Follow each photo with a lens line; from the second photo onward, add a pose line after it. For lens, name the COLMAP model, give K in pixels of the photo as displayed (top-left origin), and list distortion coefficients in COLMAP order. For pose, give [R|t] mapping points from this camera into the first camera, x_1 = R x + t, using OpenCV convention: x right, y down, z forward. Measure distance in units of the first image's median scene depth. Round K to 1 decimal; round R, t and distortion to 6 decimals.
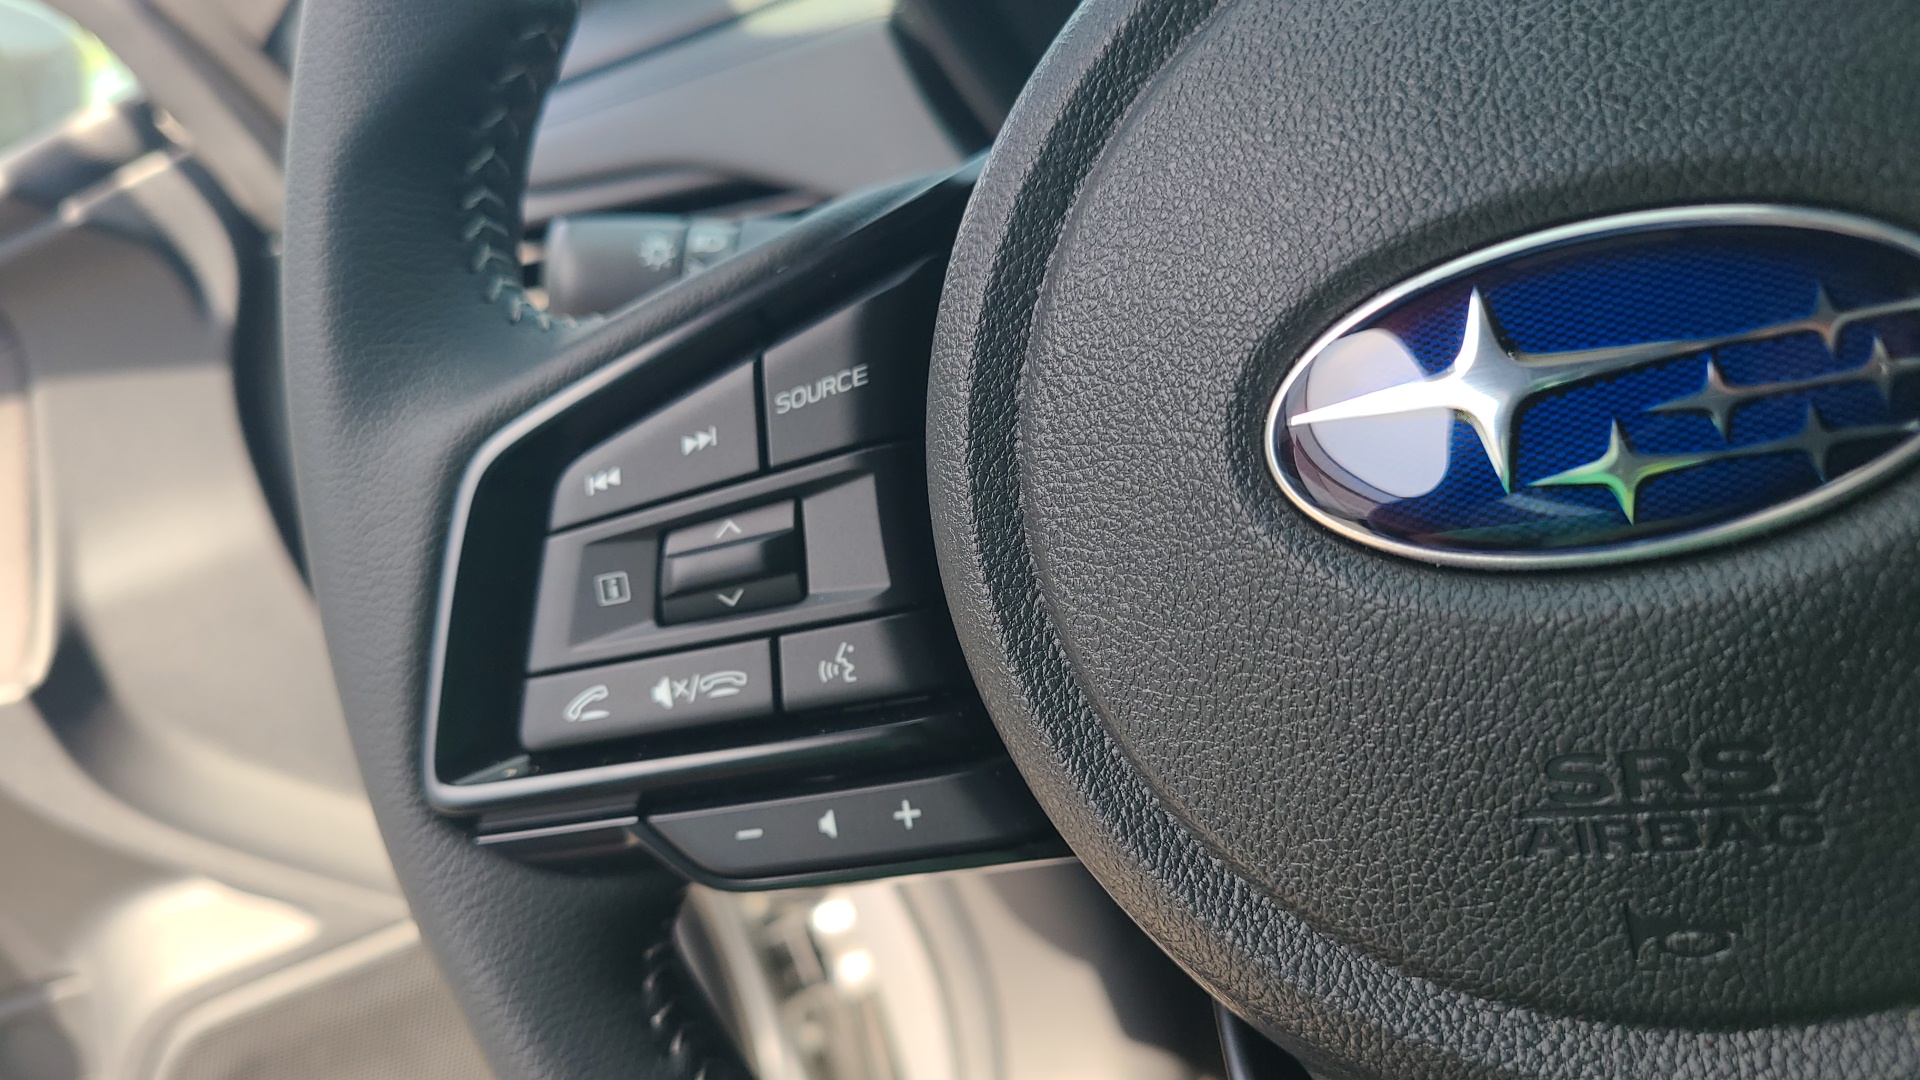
lens RADIAL K [[1552.2, 0, 923.9], [0, 1552.2, 524.2], [0, 0, 1]] dist [-0.022947, 0.007178]
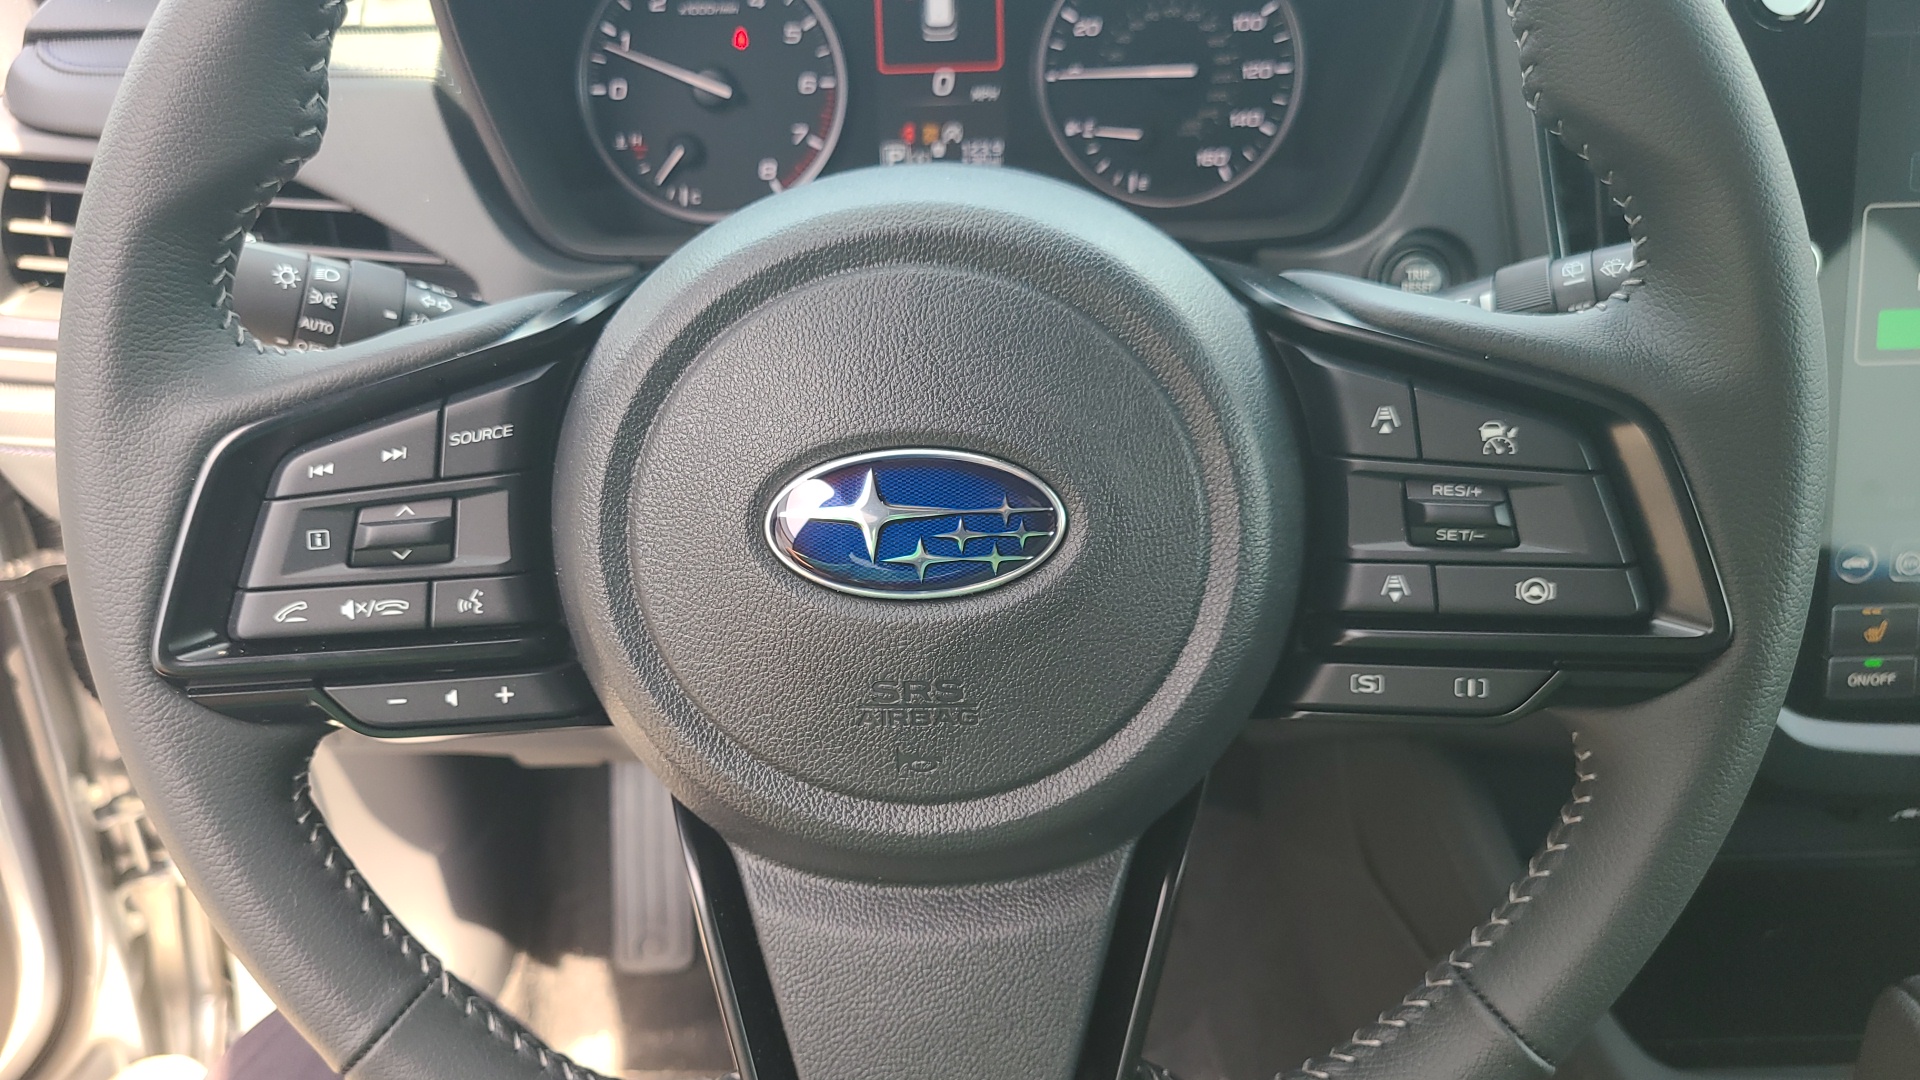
lens RADIAL K [[1456.1, 0, 928.9], [0, 1456.1, 550.5], [0, 0, 1]] dist [0.035991, -0.001210]
pose [[0.893379, 0.105151, 0.436826, -0.472191], [-0.129243, 0.991280, 0.025706, -0.103149], [-0.430313, -0.079422, 0.899179, -0.926803]]
